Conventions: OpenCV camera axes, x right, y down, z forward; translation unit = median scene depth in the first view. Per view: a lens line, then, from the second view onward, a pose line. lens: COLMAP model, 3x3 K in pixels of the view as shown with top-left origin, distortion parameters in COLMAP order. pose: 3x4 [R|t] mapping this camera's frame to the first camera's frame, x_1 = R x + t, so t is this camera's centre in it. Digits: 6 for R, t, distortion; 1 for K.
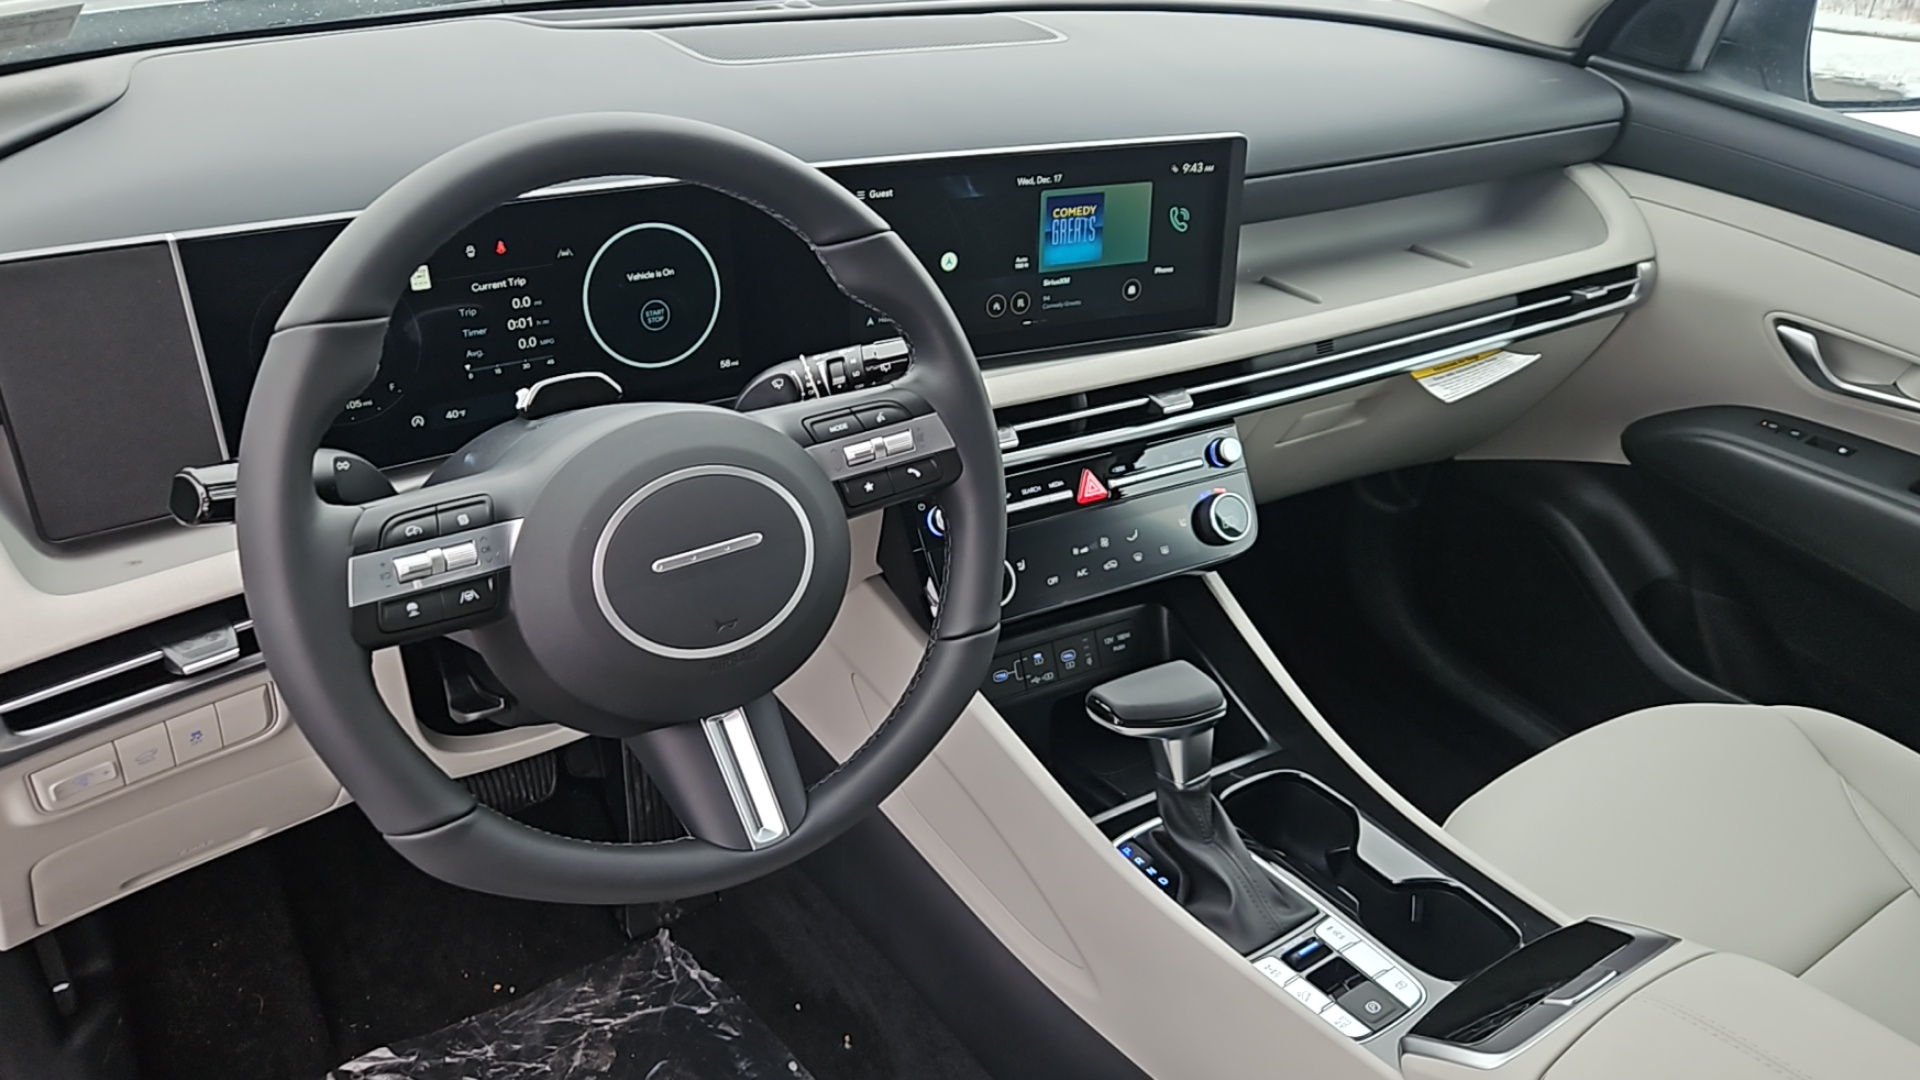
lens RADIAL K [[1406.1, 0, 950.4], [0, 1406.1, 555.0], [0, 0, 1]] dist [0.069637, -0.037321]
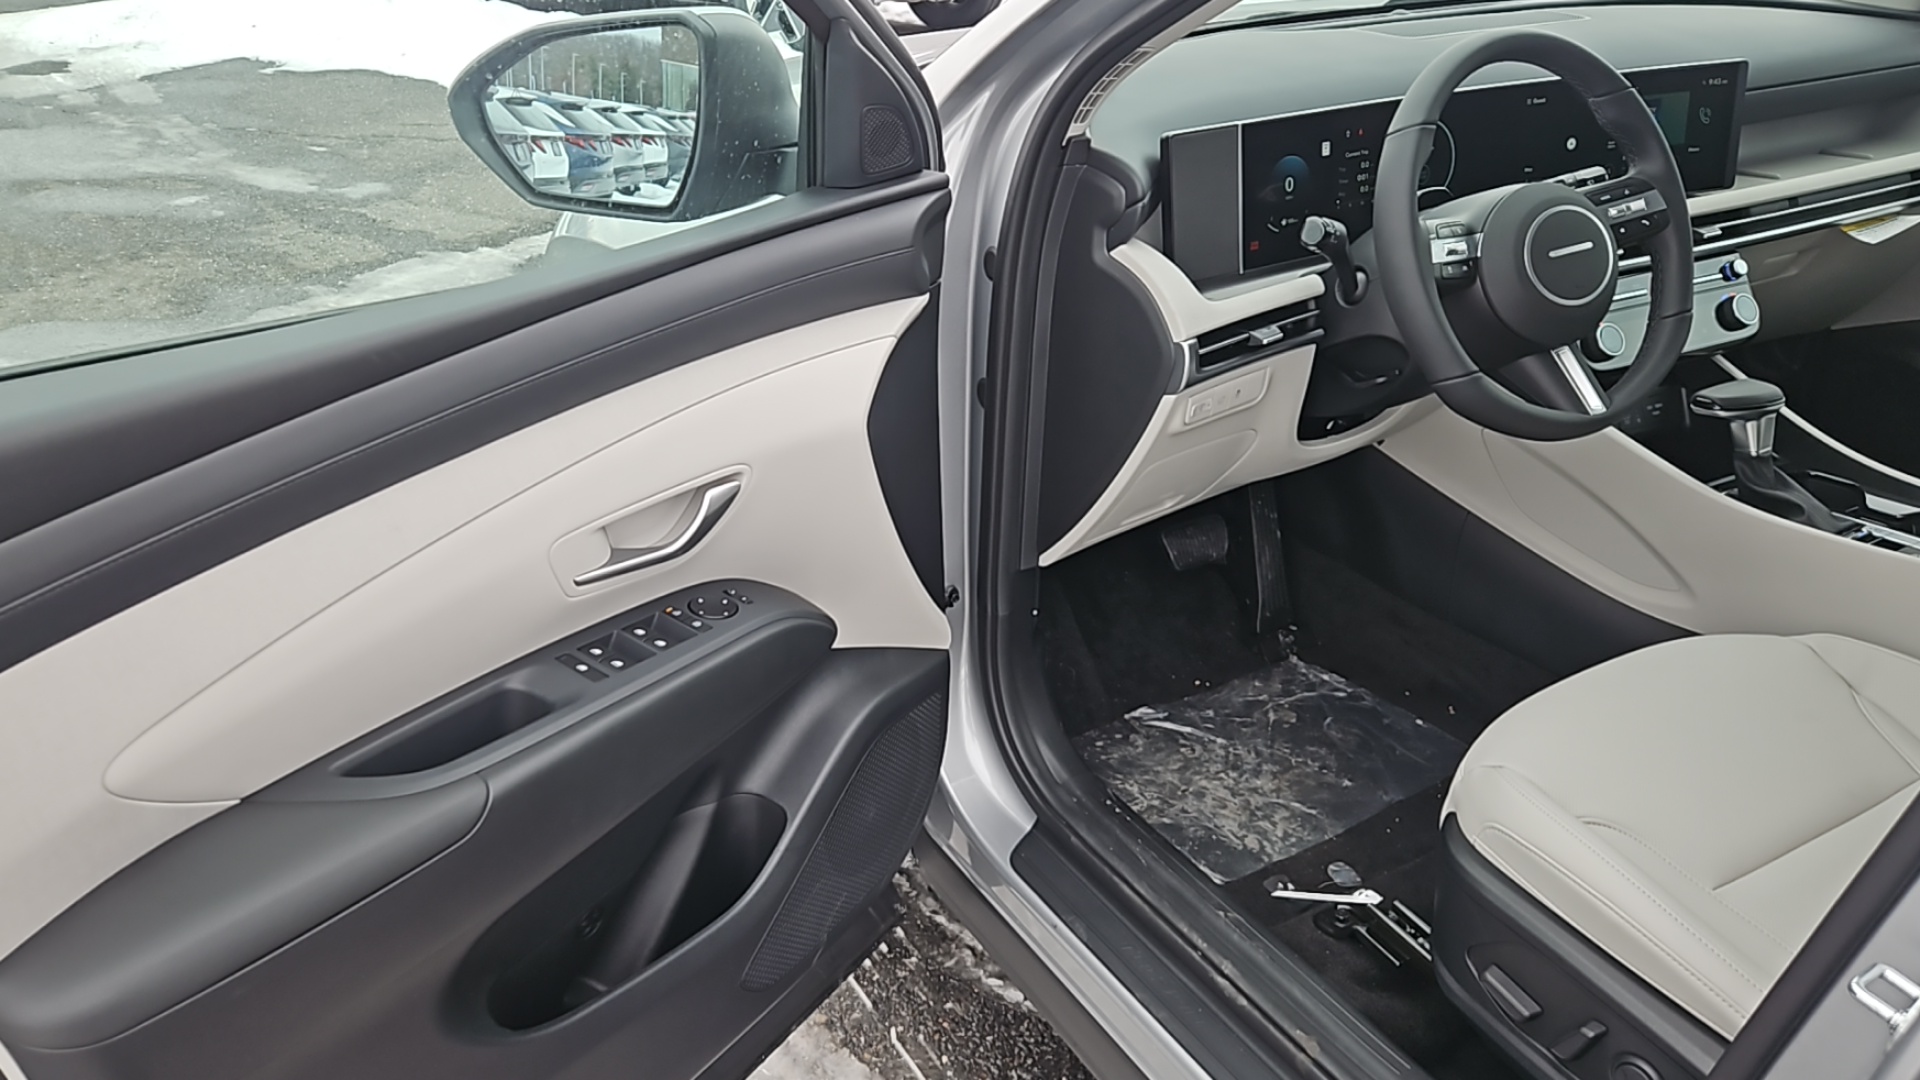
lens RADIAL K [[1406.1, 0, 960.8], [0, 1406.1, 553.4], [0, 0, 1]] dist [0.069637, -0.037321]
pose [[0.995238, -0.037302, -0.090060, -0.463571], [0.031131, 0.997132, -0.068978, 0.285639], [0.092375, 0.065846, 0.993545, -0.532981]]
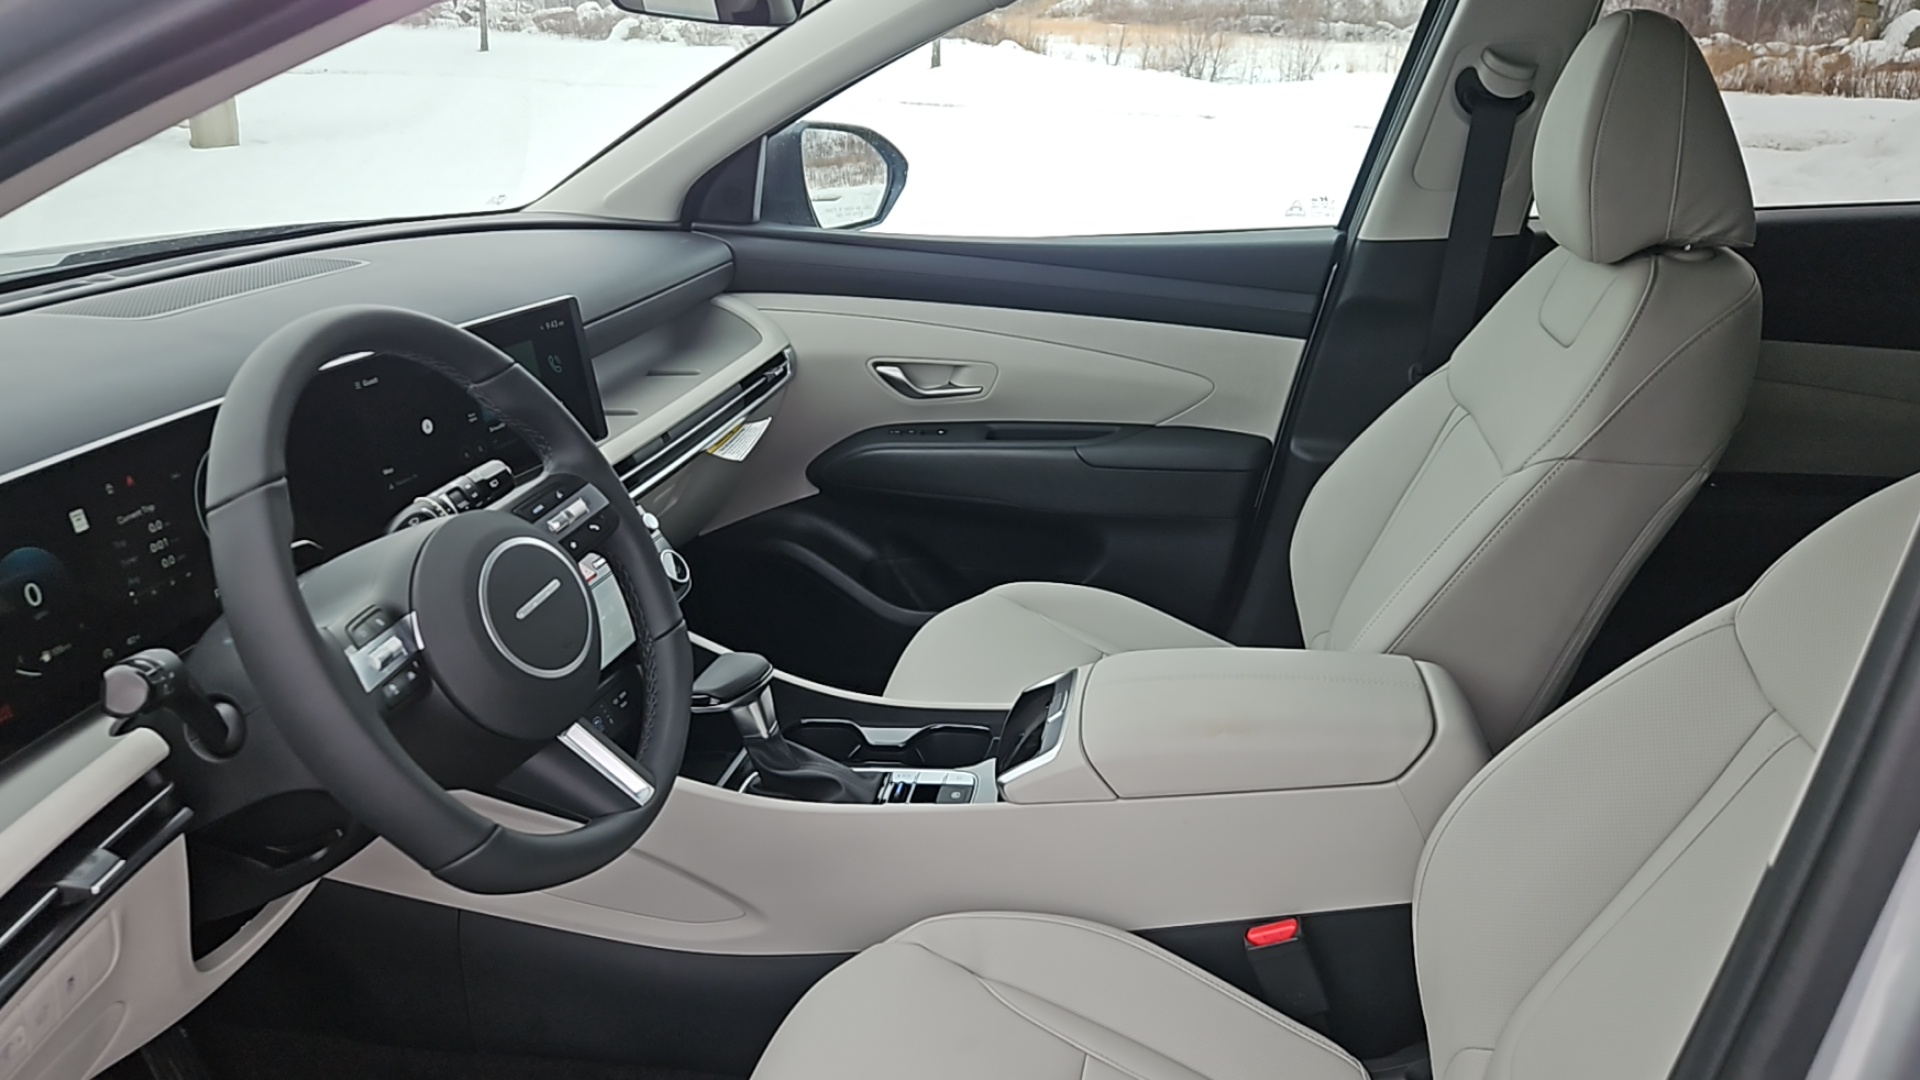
lens RADIAL K [[1406.1, 0, 948.7], [0, 1406.1, 558.5], [0, 0, 1]] dist [0.069637, -0.037321]
pose [[0.709033, -0.311629, 0.632582, -0.405112], [0.409042, 0.912472, -0.008966, 0.074409], [-0.574420, 0.265109, 0.774441, -0.144969]]
